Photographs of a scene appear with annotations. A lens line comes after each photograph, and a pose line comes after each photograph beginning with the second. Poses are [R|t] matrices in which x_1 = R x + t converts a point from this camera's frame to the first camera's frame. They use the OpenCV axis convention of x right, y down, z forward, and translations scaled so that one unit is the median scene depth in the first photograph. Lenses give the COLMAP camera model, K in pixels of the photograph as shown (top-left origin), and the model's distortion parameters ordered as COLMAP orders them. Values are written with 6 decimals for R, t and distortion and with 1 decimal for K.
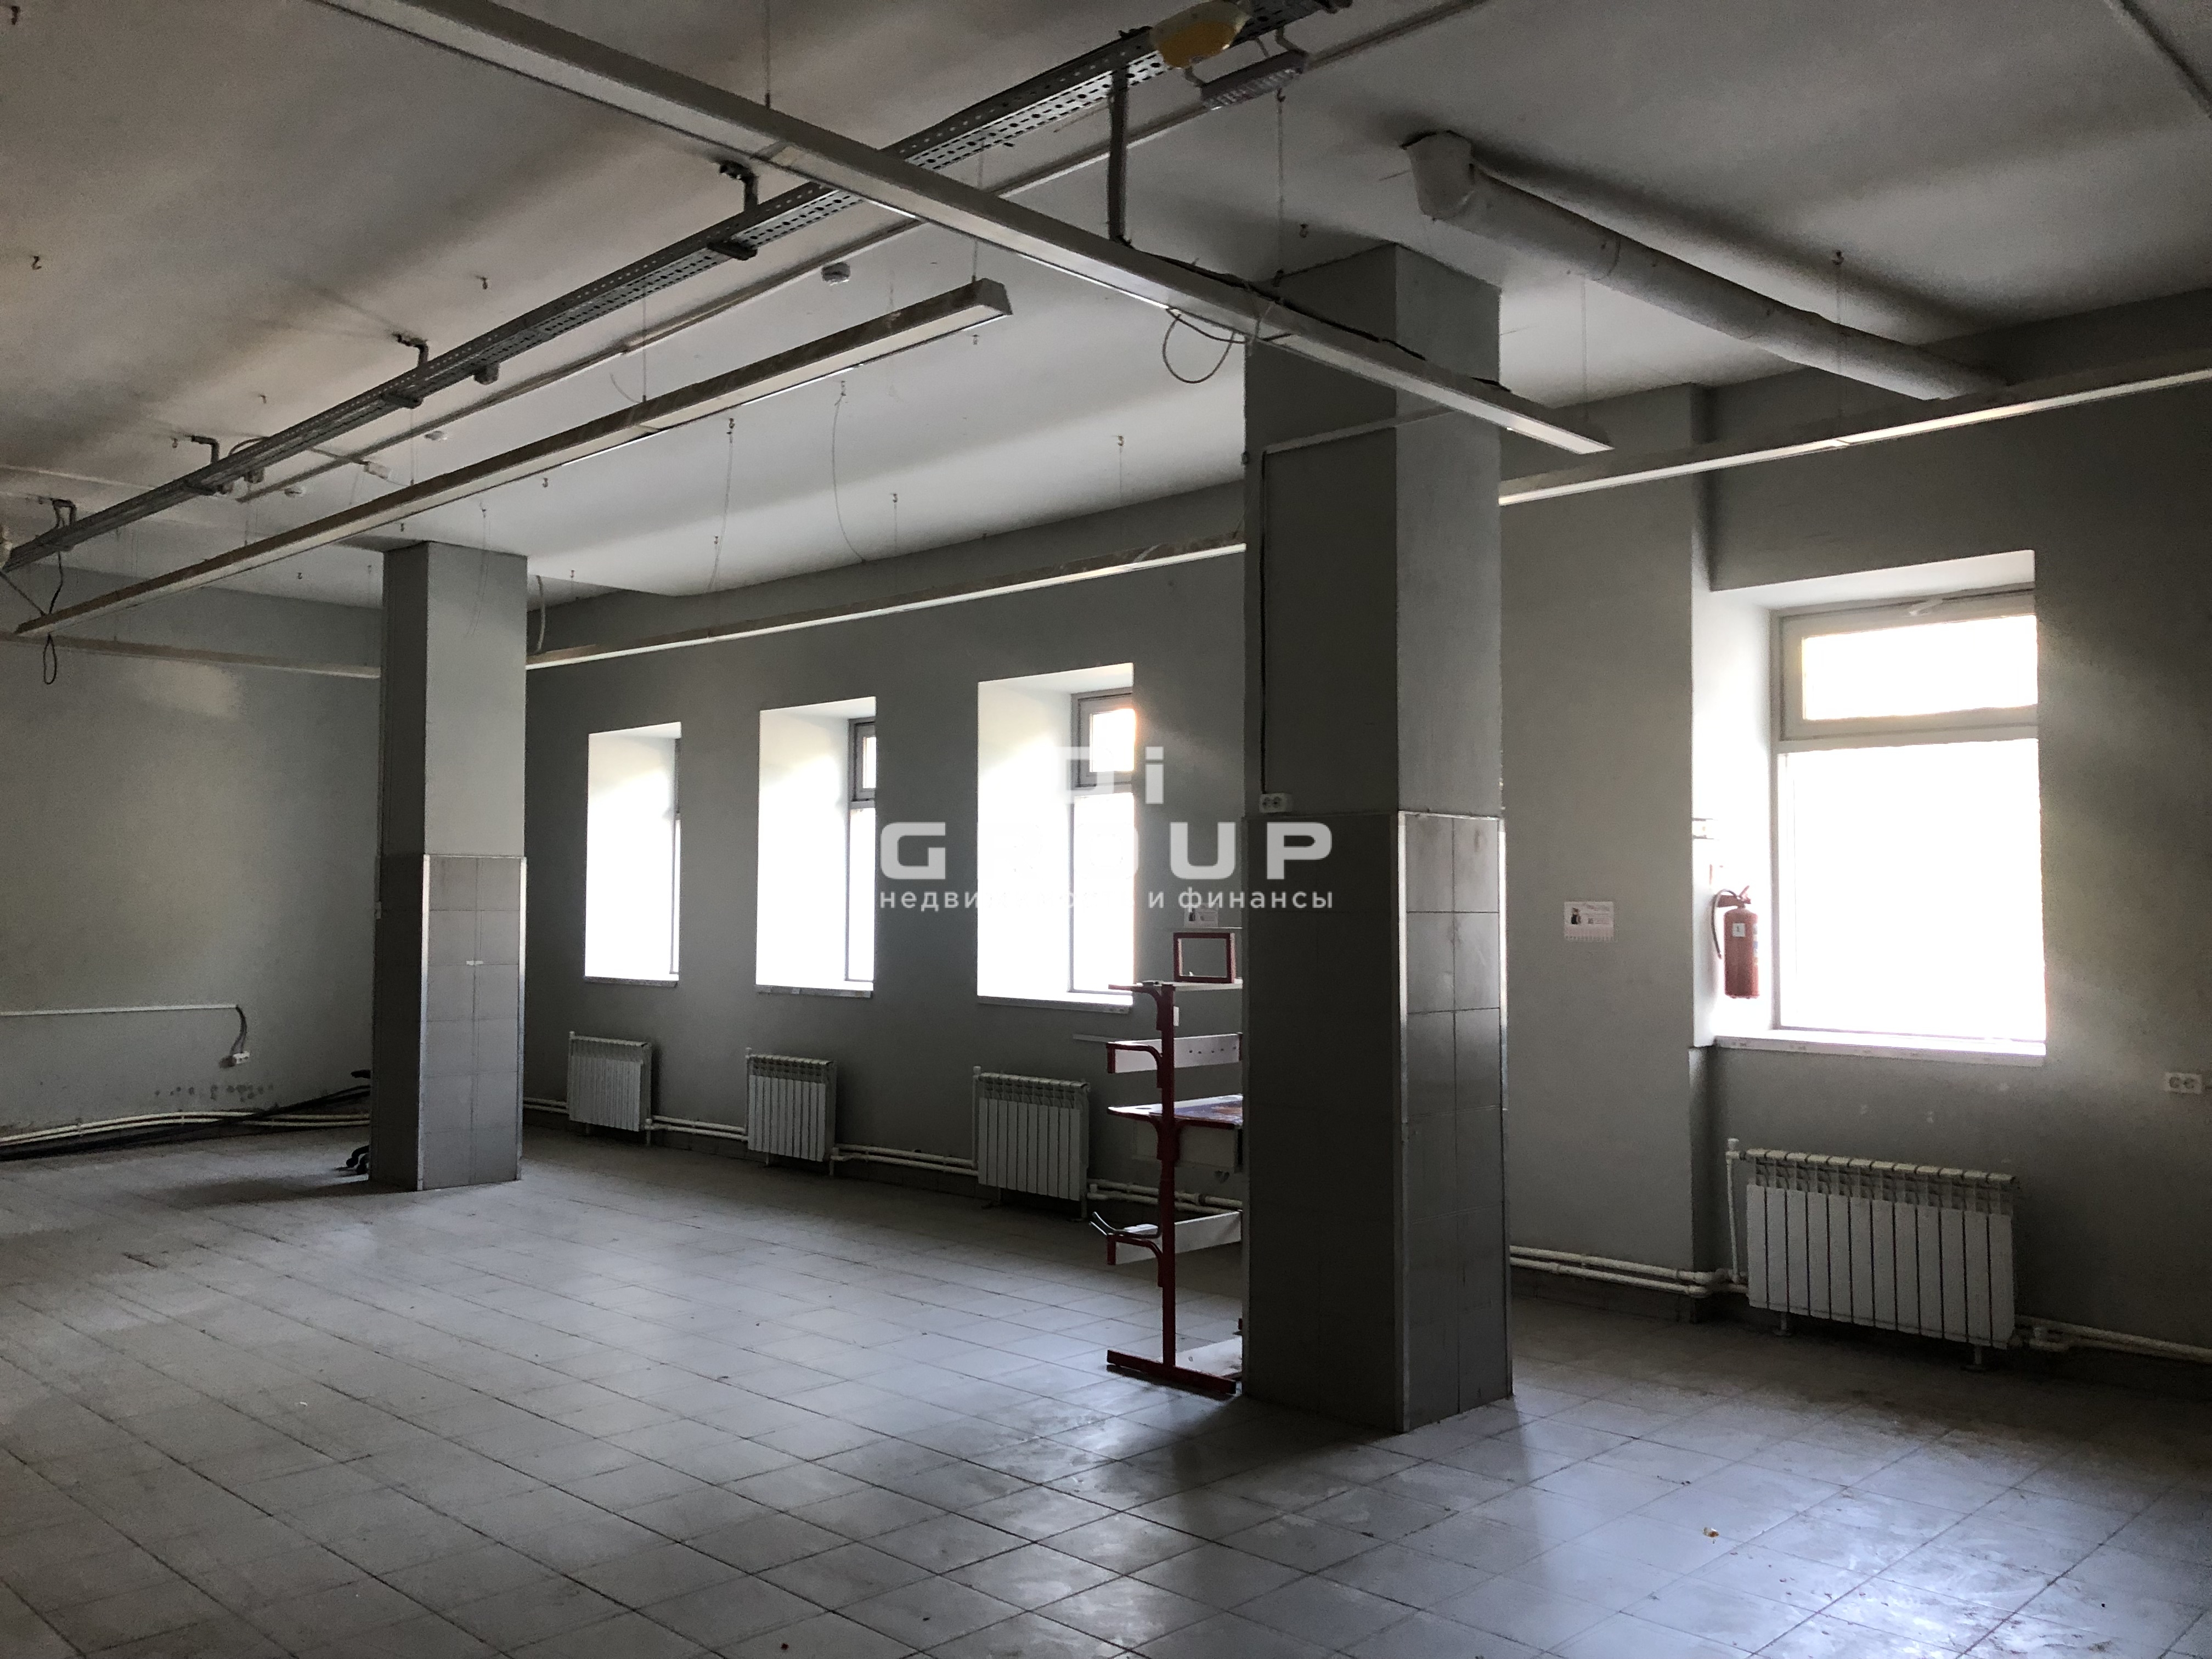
lens RADIAL K [[1808.0, 0, 1106.0], [0, 1808.0, 829.5], [0, 0, 1]] dist [-0.037912, 0.006012]
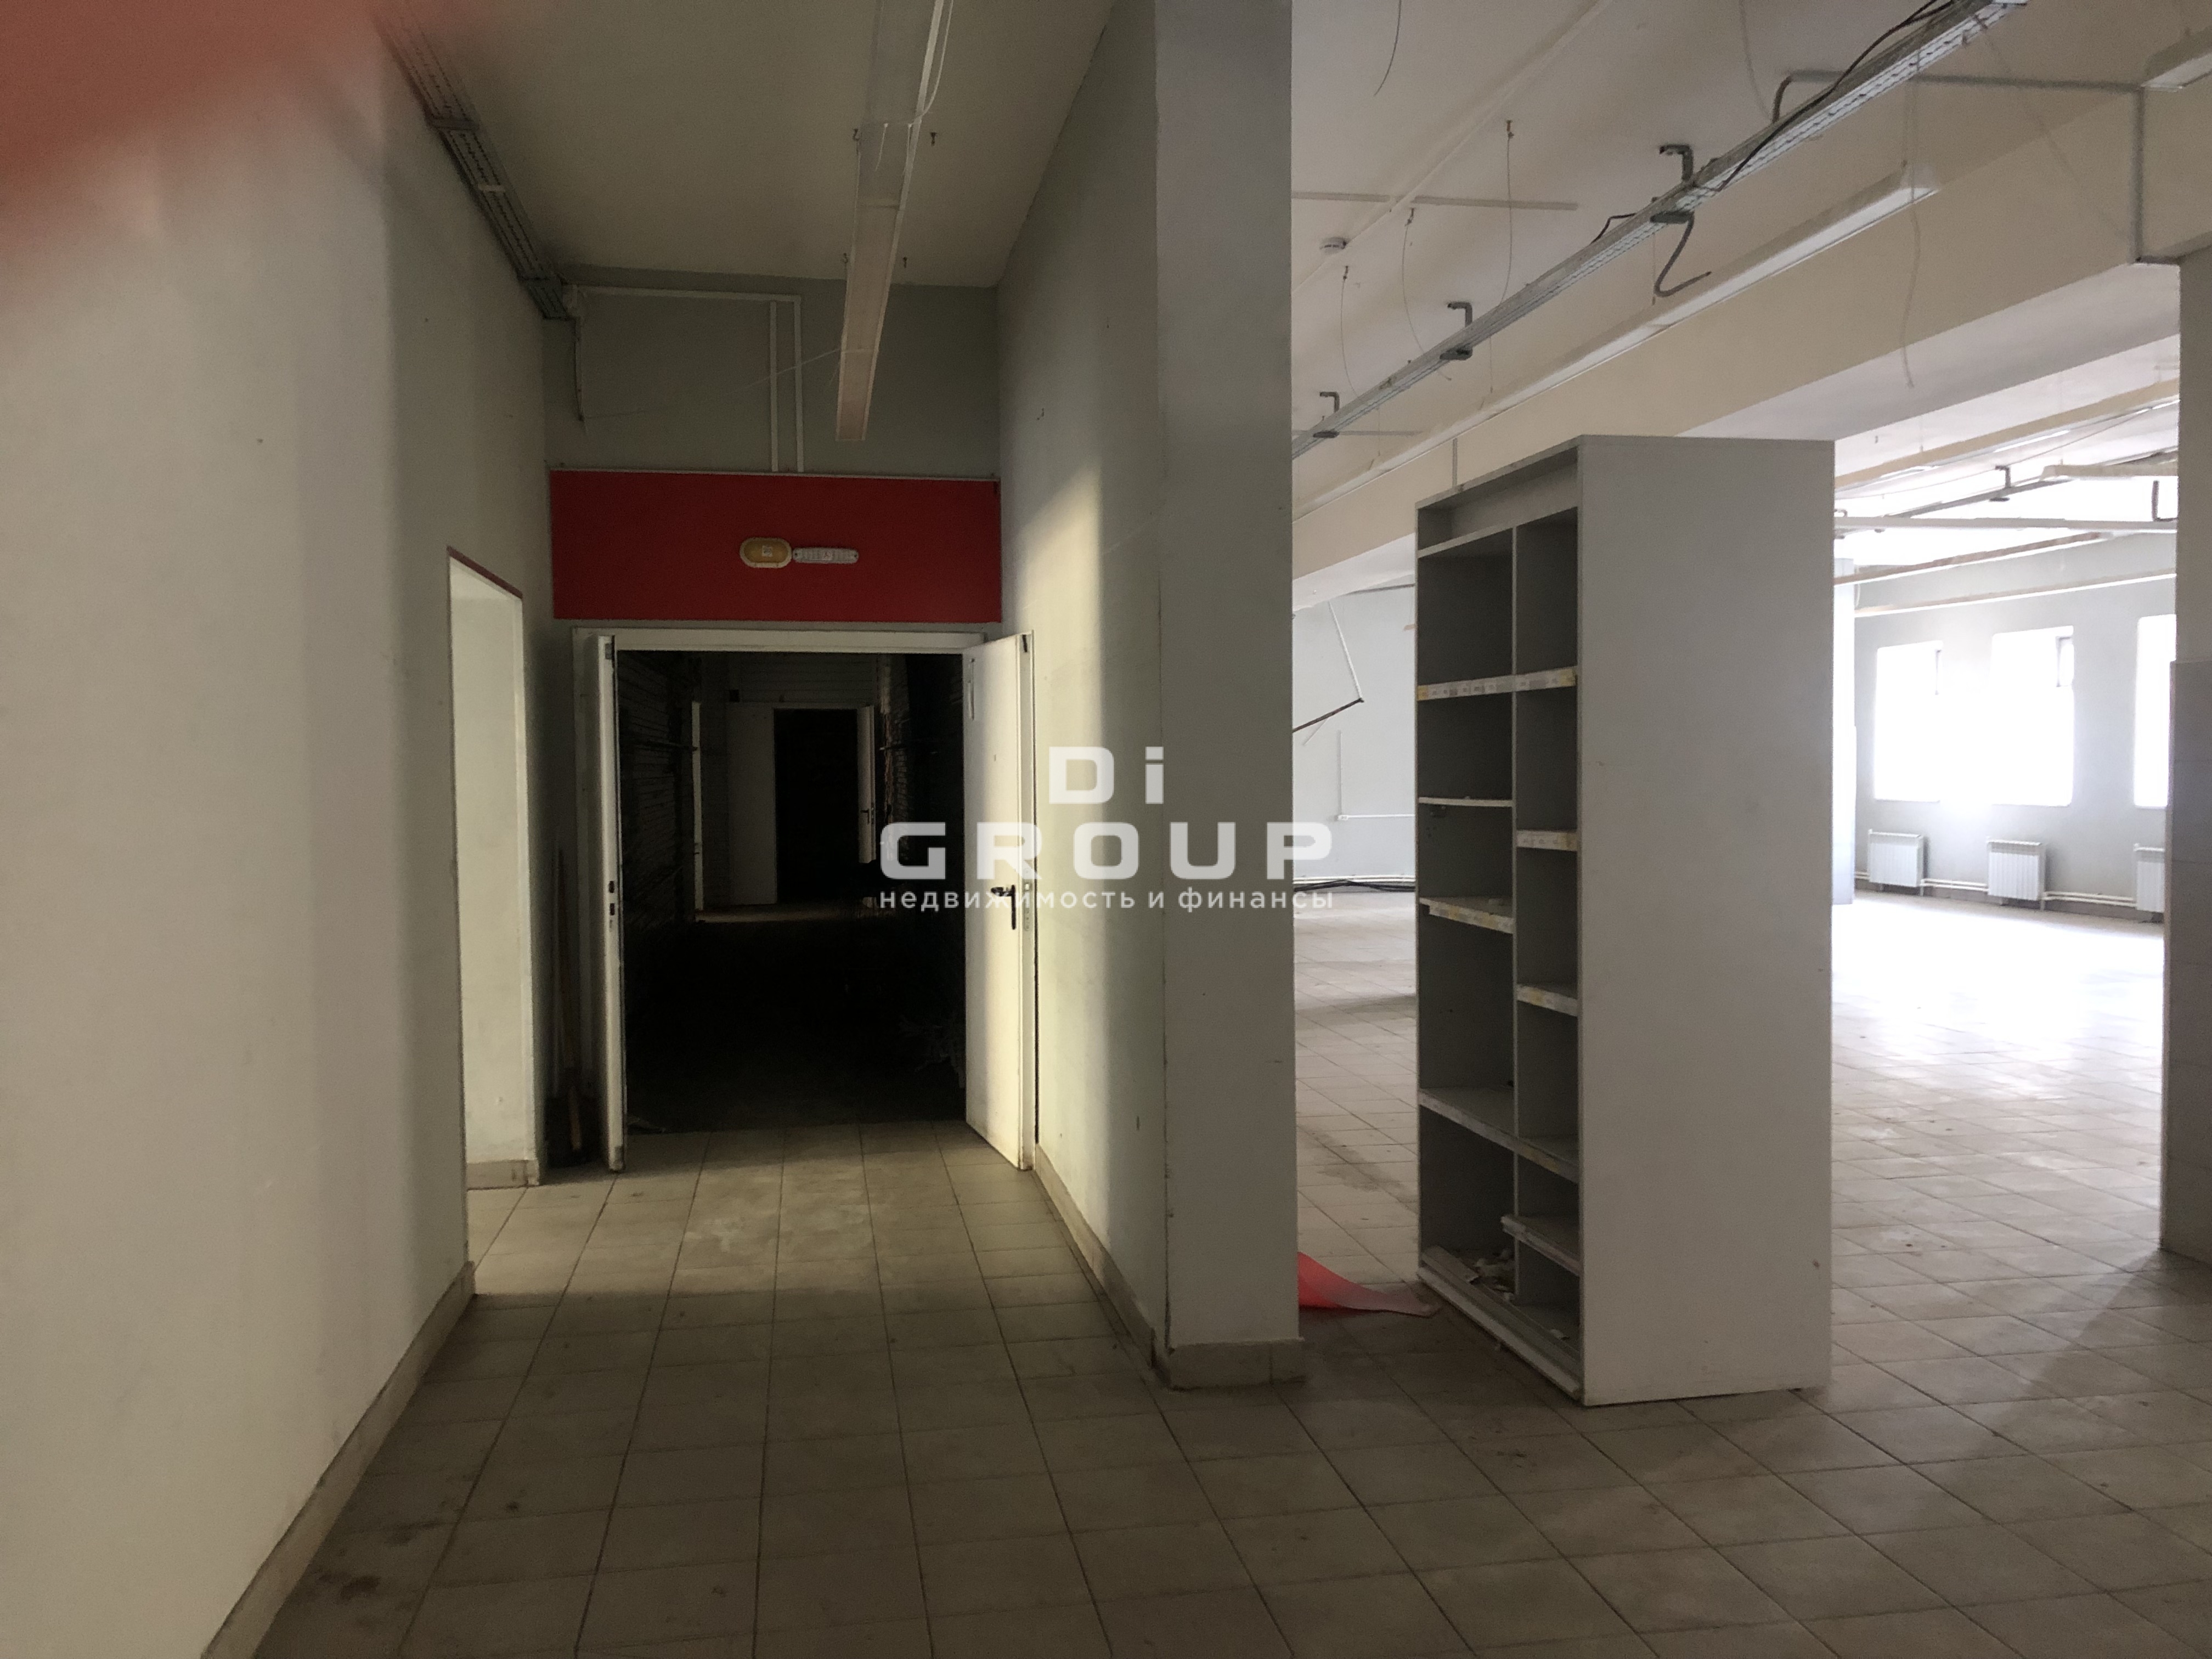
lens RADIAL K [[1808.0, 0, 1106.0], [0, 1808.0, 829.5], [0, 0, 1]] dist [-0.037912, 0.006012]
pose [[0.813145, 0.018858, -0.581755, 0.104196], [0.026664, 0.997219, 0.069594, -0.024425], [0.581449, -0.072101, 0.810381, -0.824624]]
